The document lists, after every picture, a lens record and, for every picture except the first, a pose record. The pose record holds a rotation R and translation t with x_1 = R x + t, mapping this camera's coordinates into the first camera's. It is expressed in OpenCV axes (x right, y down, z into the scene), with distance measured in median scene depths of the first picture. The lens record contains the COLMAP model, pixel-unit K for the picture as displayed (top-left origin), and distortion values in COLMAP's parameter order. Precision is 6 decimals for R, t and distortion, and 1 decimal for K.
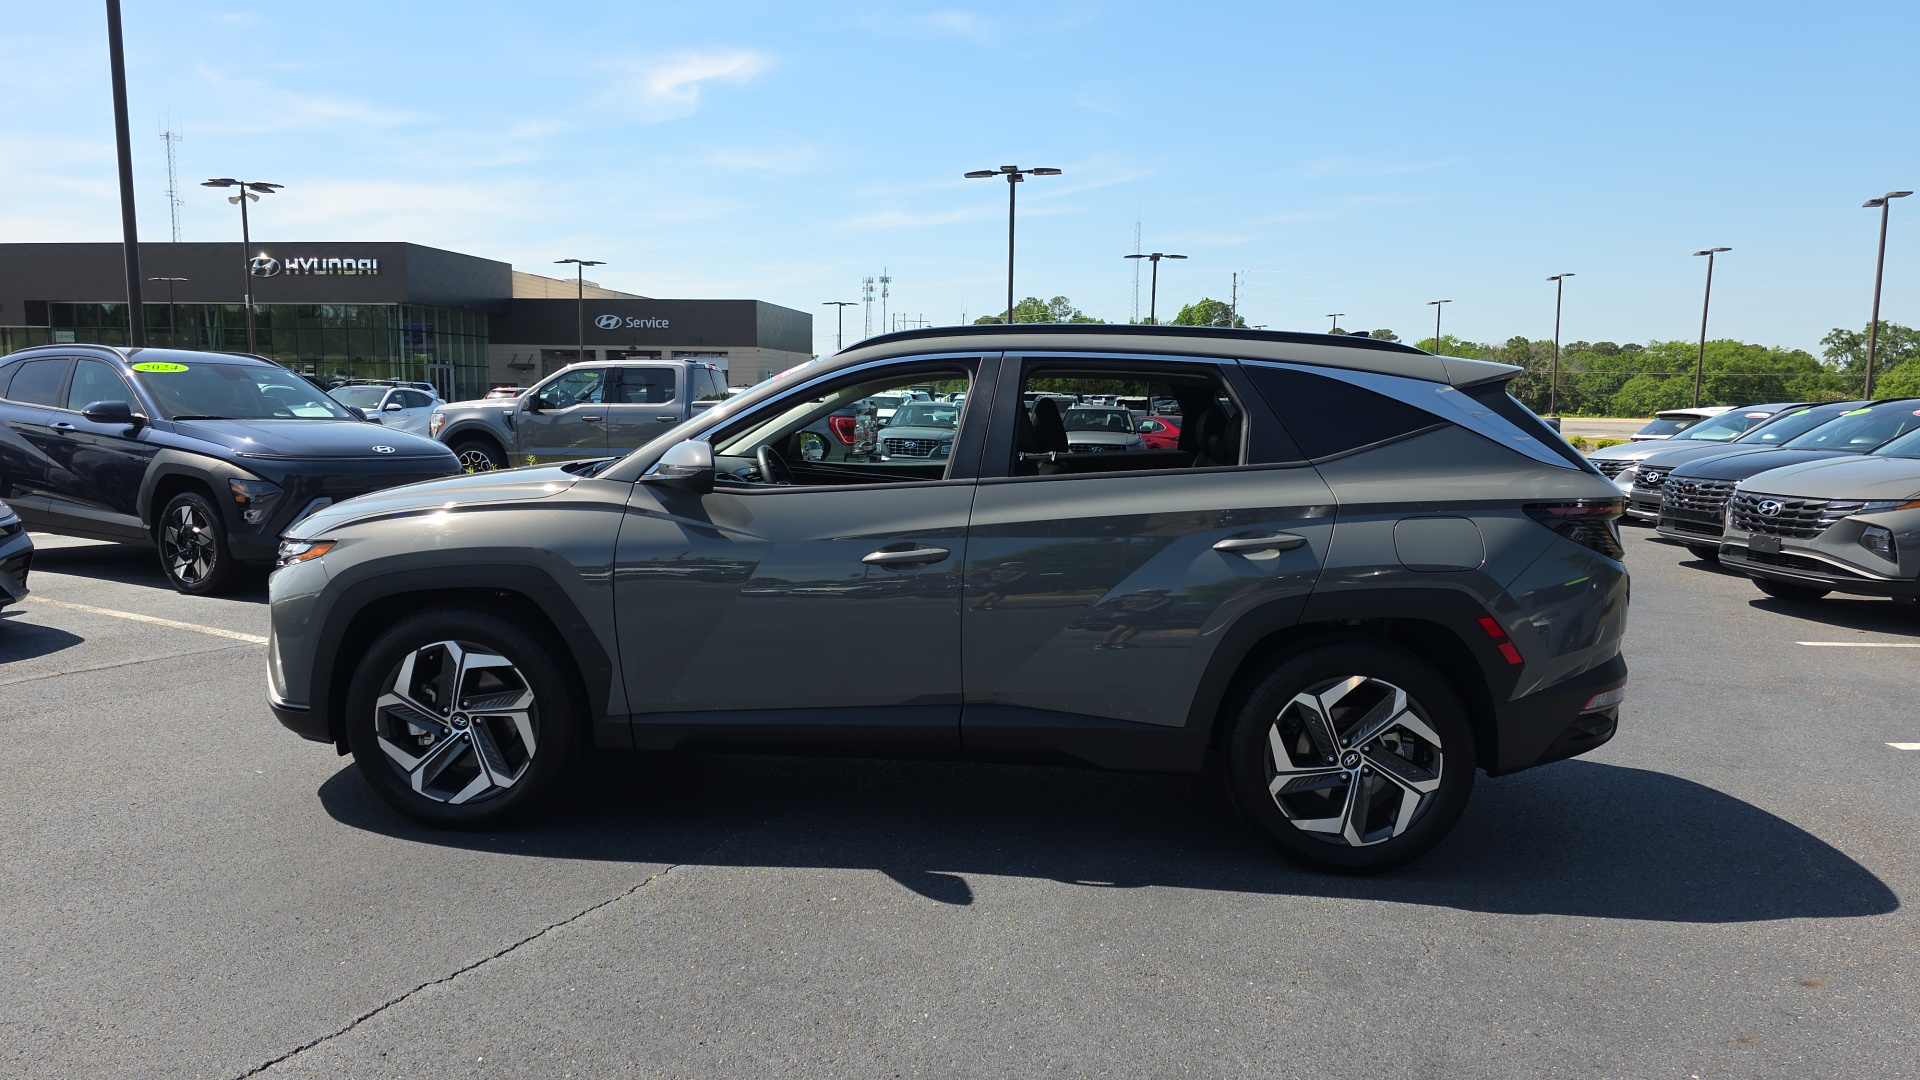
lens RADIAL K [[1304.4, 0, 889.8], [0, 1304.4, 558.6], [0, 0, 1]] dist [0.051275, -0.057530]
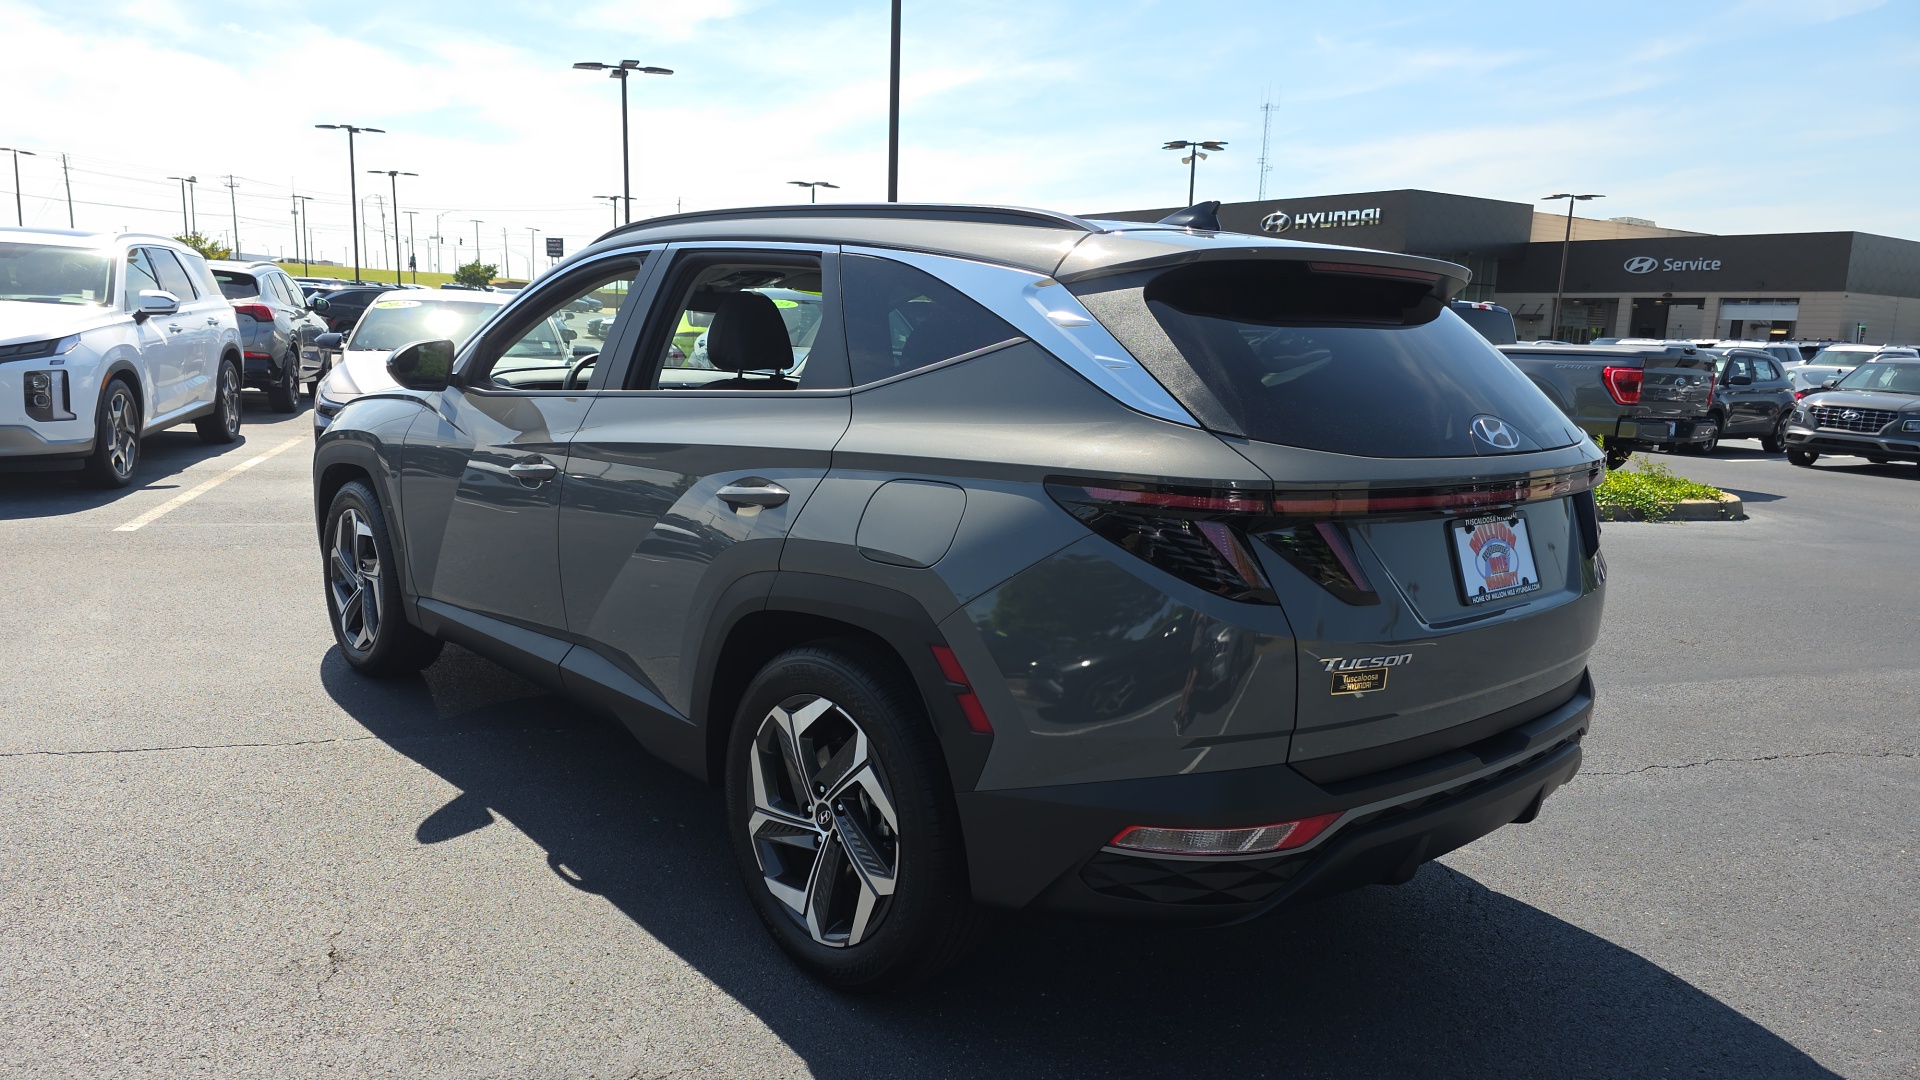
lens RADIAL K [[1304.4, 0, 948.3], [0, 1304.4, 561.8], [0, 0, 1]] dist [0.051275, -0.057530]
pose [[0.692755, 0.133422, -0.708723, 0.872858], [-0.109960, 0.990788, 0.079040, -0.043340], [0.712740, 0.023176, 0.701045, 0.558070]]
